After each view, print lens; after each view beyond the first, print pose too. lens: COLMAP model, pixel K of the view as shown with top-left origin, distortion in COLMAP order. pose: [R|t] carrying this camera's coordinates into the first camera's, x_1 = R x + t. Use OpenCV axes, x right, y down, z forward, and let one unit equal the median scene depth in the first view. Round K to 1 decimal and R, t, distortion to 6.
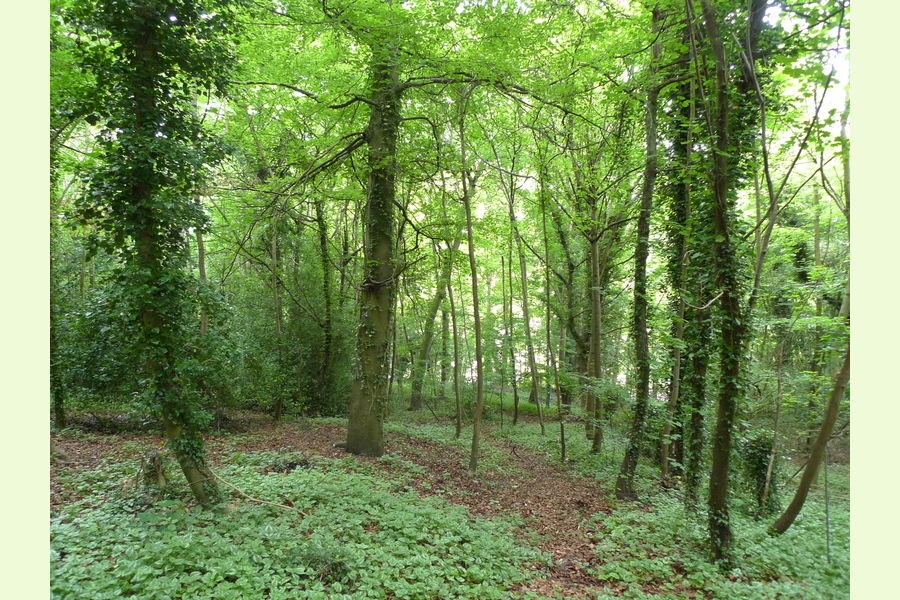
lens RADIAL K [[570.8, 0, 450.0], [0, 570.8, 300.0], [0, 0, 1]] dist [-0.034431, -0.000716]
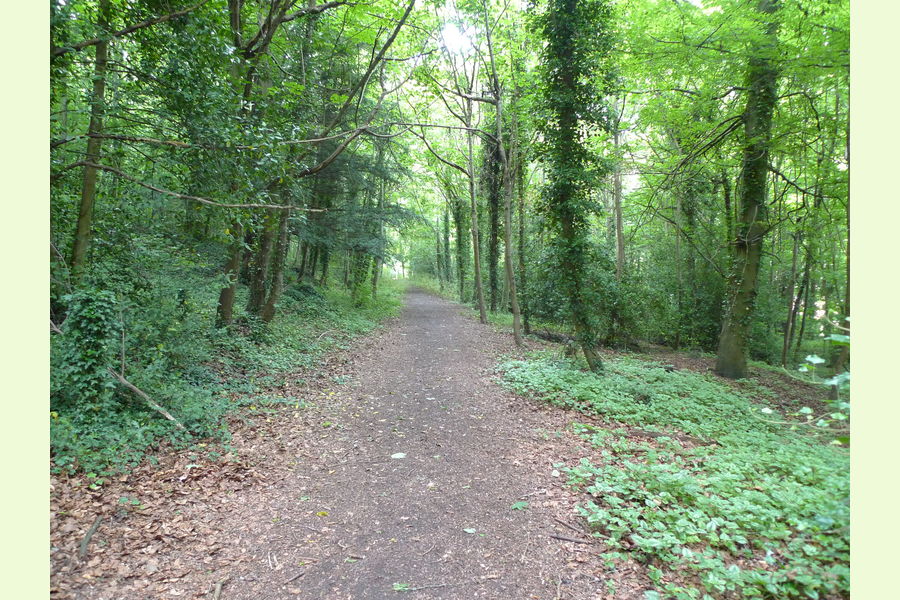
lens RADIAL K [[570.8, 0, 450.0], [0, 570.8, 300.0], [0, 0, 1]] dist [-0.034431, -0.000716]
pose [[0.734775, 0.060647, -0.675594, 0.429268], [-0.002100, 0.996194, 0.087143, -0.014620], [0.678307, -0.062612, 0.732106, -0.603093]]
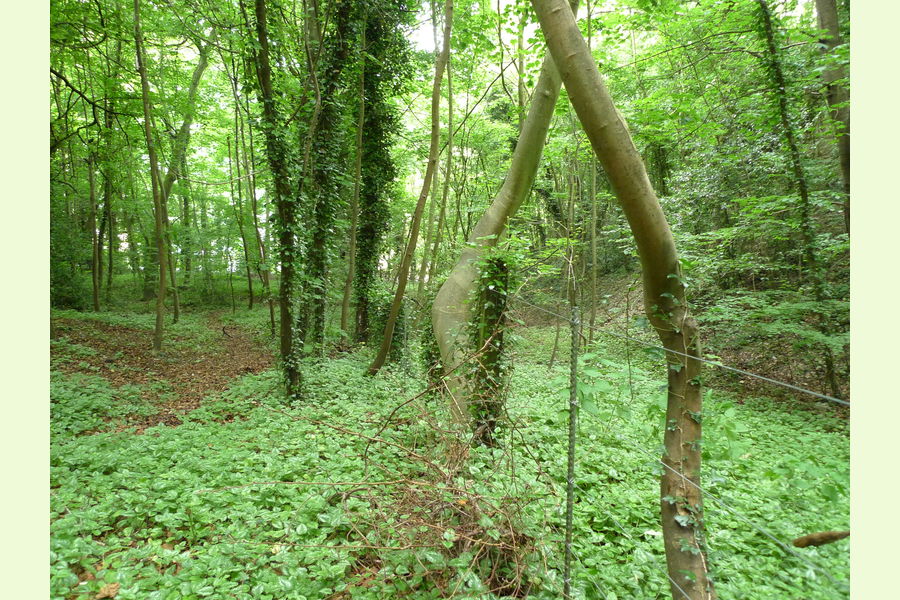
lens RADIAL K [[570.8, 0, 450.0], [0, 570.8, 300.0], [0, 0, 1]] dist [-0.034431, -0.000716]
pose [[0.934145, -0.044180, 0.354149, 0.332756], [-0.024362, 0.982100, 0.186776, 0.017646], [-0.356062, -0.183103, 0.916348, -0.186857]]
